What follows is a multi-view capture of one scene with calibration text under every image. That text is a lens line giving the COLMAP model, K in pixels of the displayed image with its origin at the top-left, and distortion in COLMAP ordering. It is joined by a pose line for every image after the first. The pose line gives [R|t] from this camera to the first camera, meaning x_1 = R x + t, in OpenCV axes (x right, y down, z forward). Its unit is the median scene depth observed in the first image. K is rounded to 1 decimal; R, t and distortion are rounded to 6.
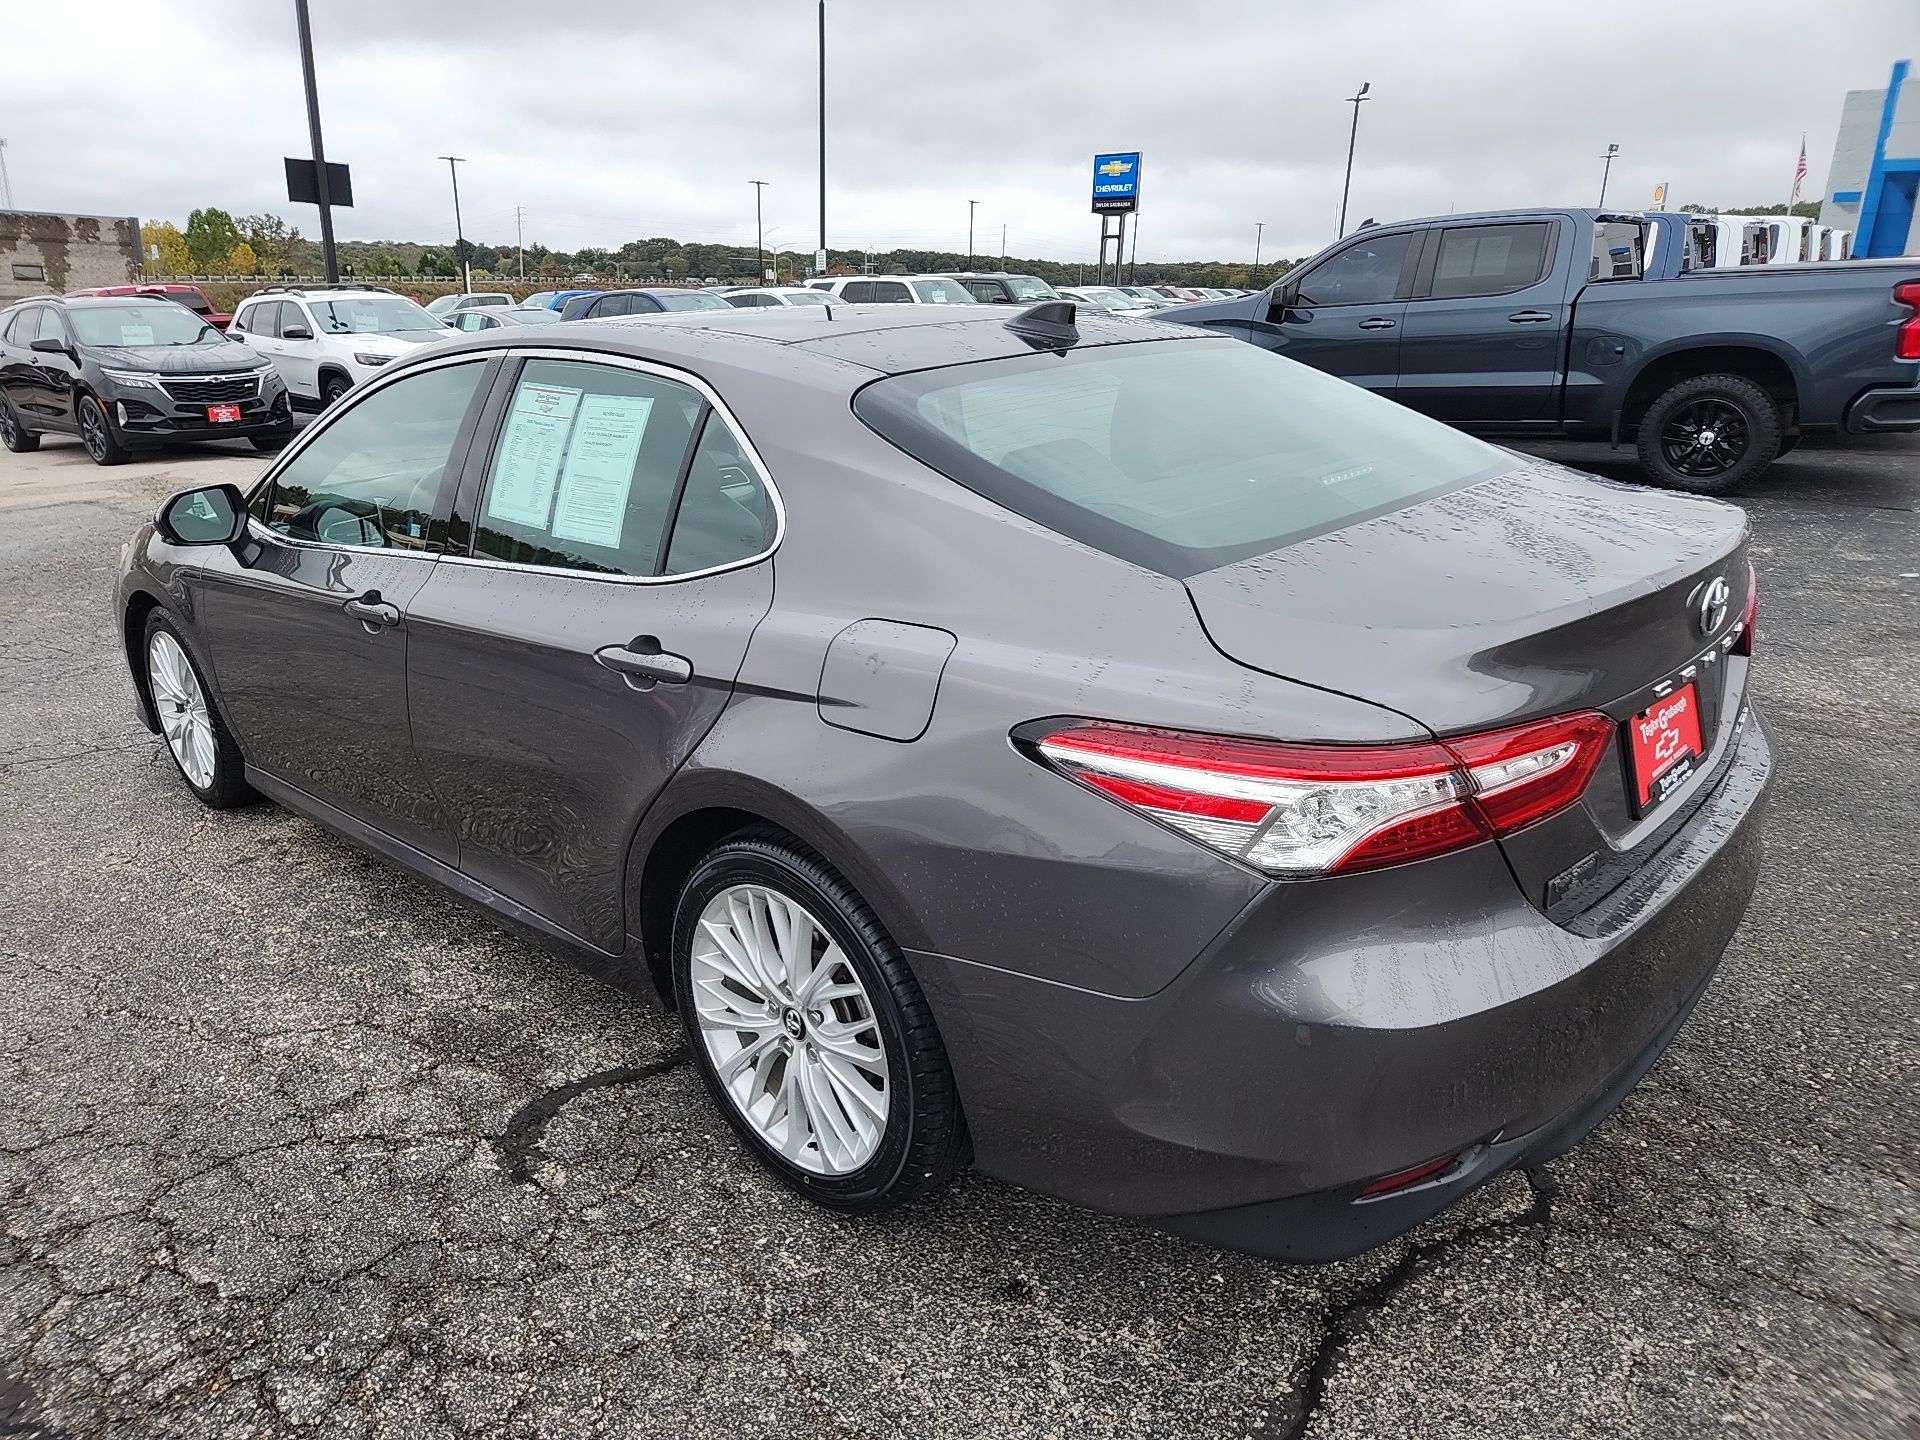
lens RADIAL K [[1271.7, 0, 931.6], [0, 1271.7, 720.7], [0, 0, 1]] dist [0.085651, -0.071697]
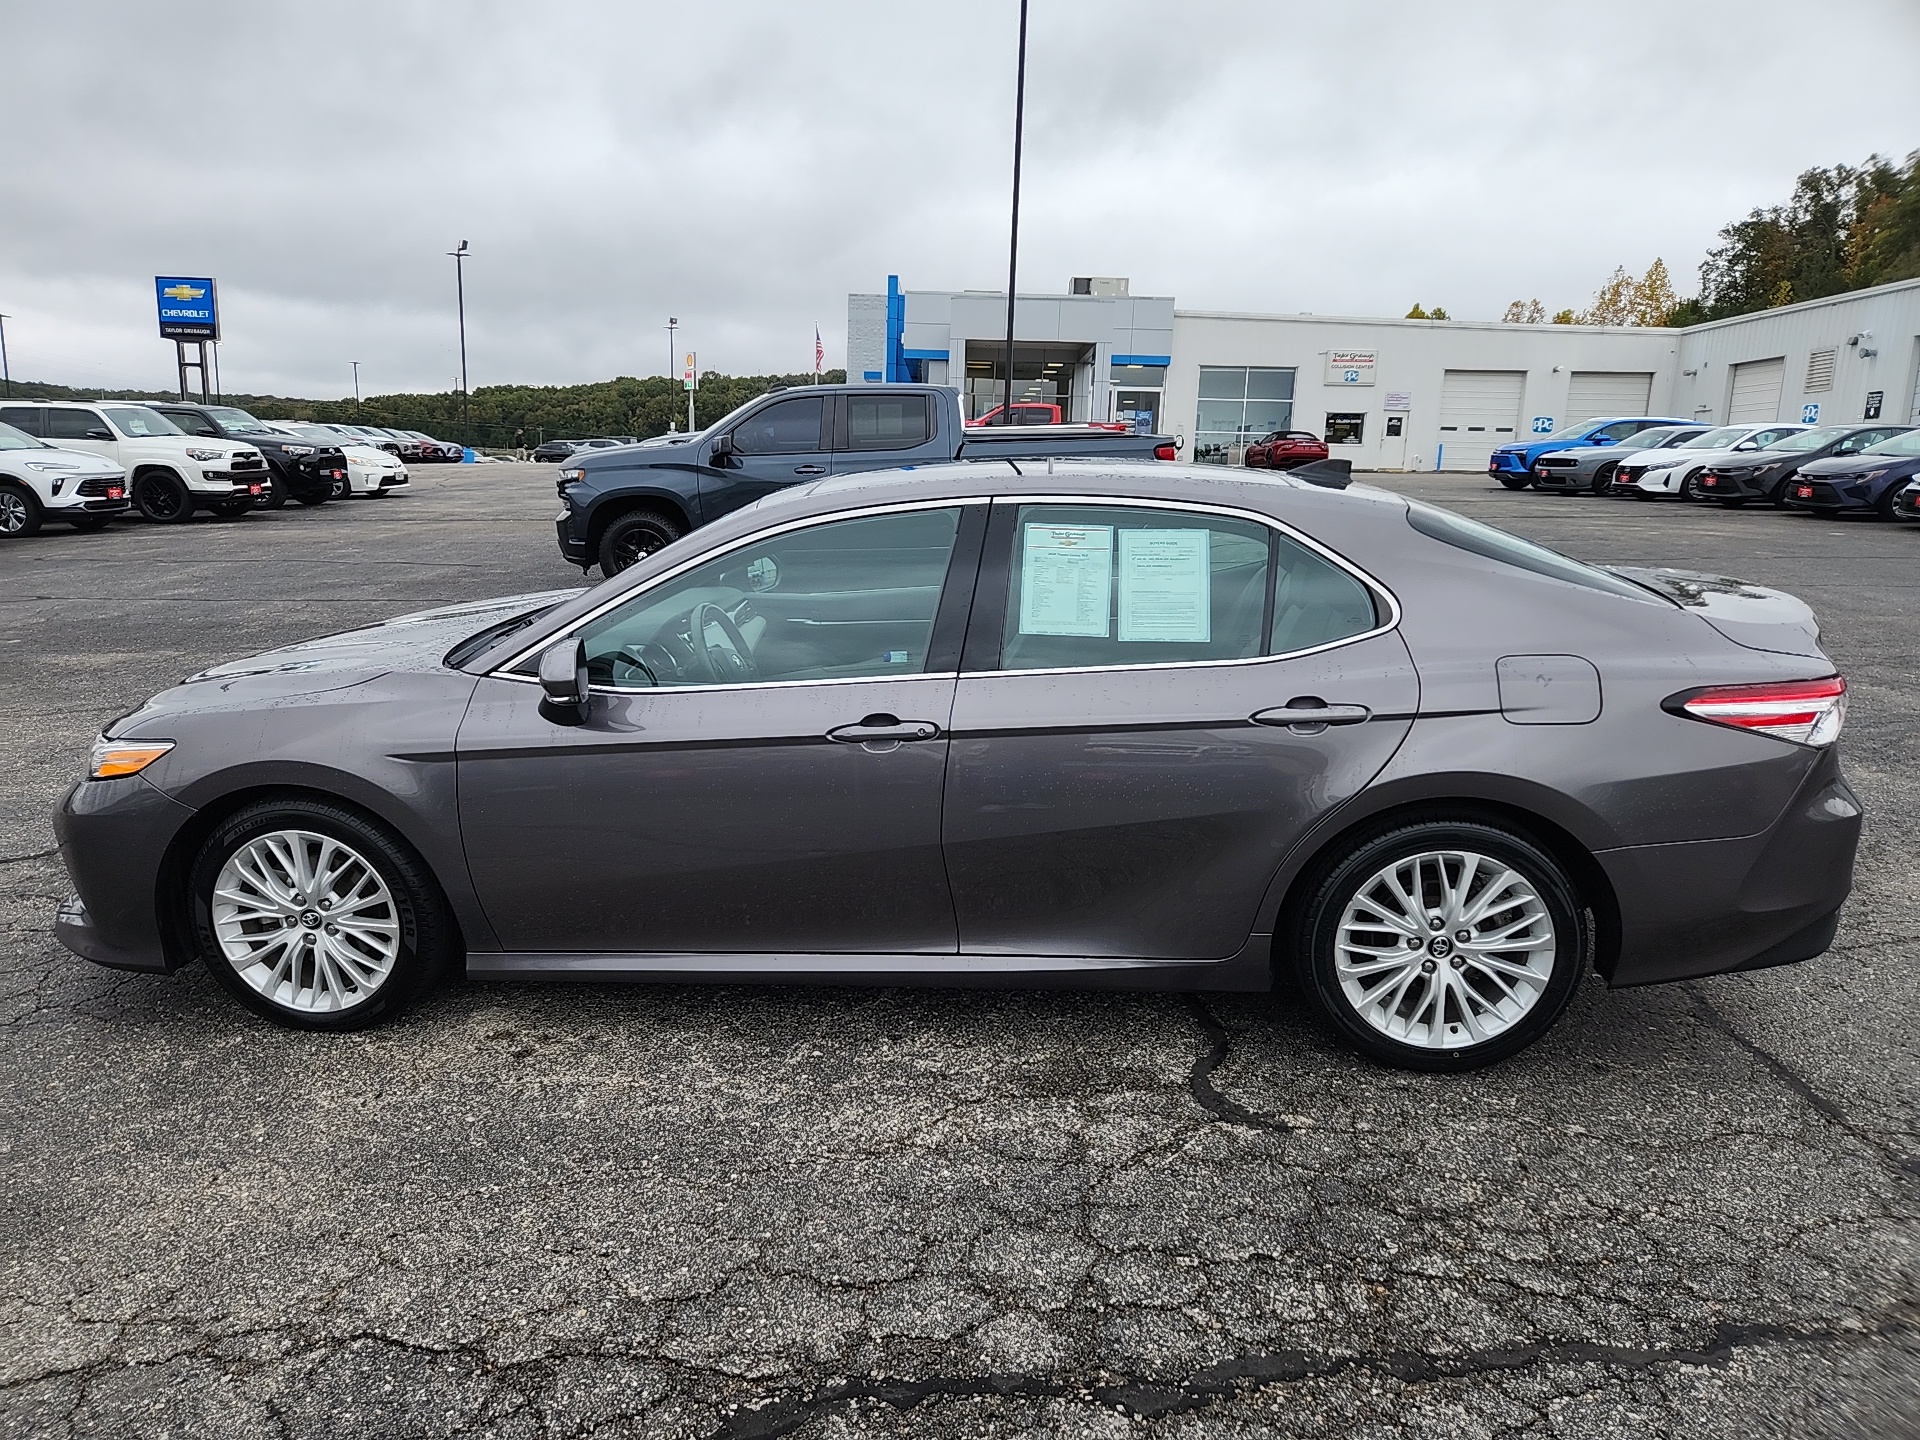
lens RADIAL K [[1271.7, 0, 931.6], [0, 1271.7, 720.7], [0, 0, 1]] dist [0.085651, -0.071697]
pose [[0.783653, -0.117086, 0.610064, -0.349640], [0.178129, 0.983189, -0.040116, -0.014353], [-0.595112, 0.140107, 0.791336, 0.038221]]
